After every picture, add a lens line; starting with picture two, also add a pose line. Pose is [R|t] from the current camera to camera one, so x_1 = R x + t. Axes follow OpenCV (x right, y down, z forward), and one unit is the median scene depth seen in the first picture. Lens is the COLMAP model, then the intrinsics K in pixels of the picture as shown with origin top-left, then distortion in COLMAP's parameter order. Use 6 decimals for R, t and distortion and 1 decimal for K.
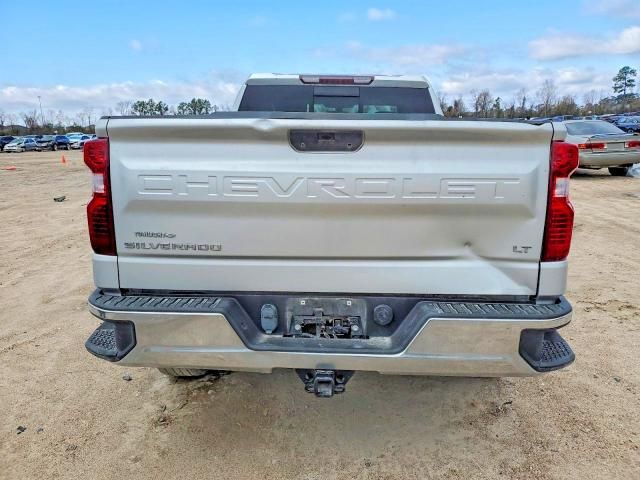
lens RADIAL K [[488.8, 0, 320.0], [0, 488.8, 240.0], [0, 0, 1]] dist [0.047397, -0.049890]
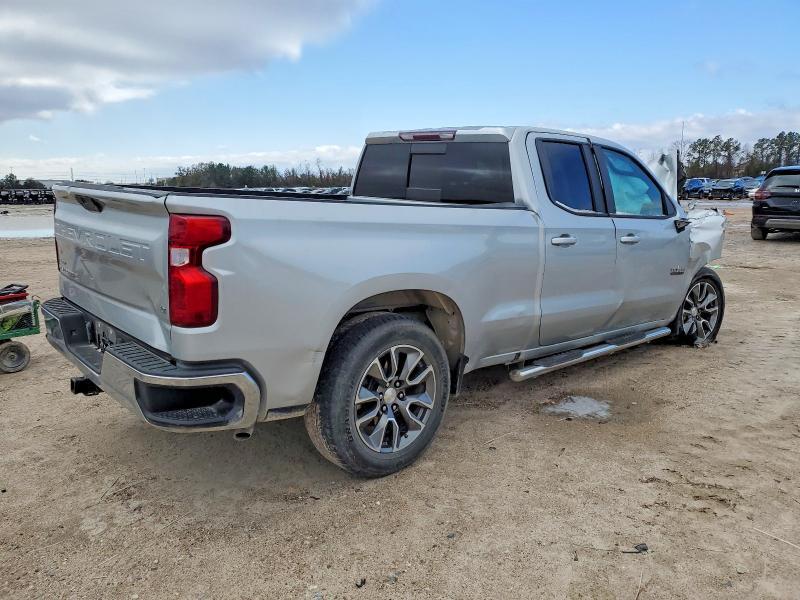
lens RADIAL K [[611.0, 0, 400.0], [0, 611.0, 300.0], [0, 0, 1]] dist [0.047397, -0.049890]
pose [[0.702371, 0.151209, -0.695565, 0.829755], [-0.165467, 0.985092, 0.047062, -0.073381], [0.692312, 0.082038, 0.716920, 0.180950]]
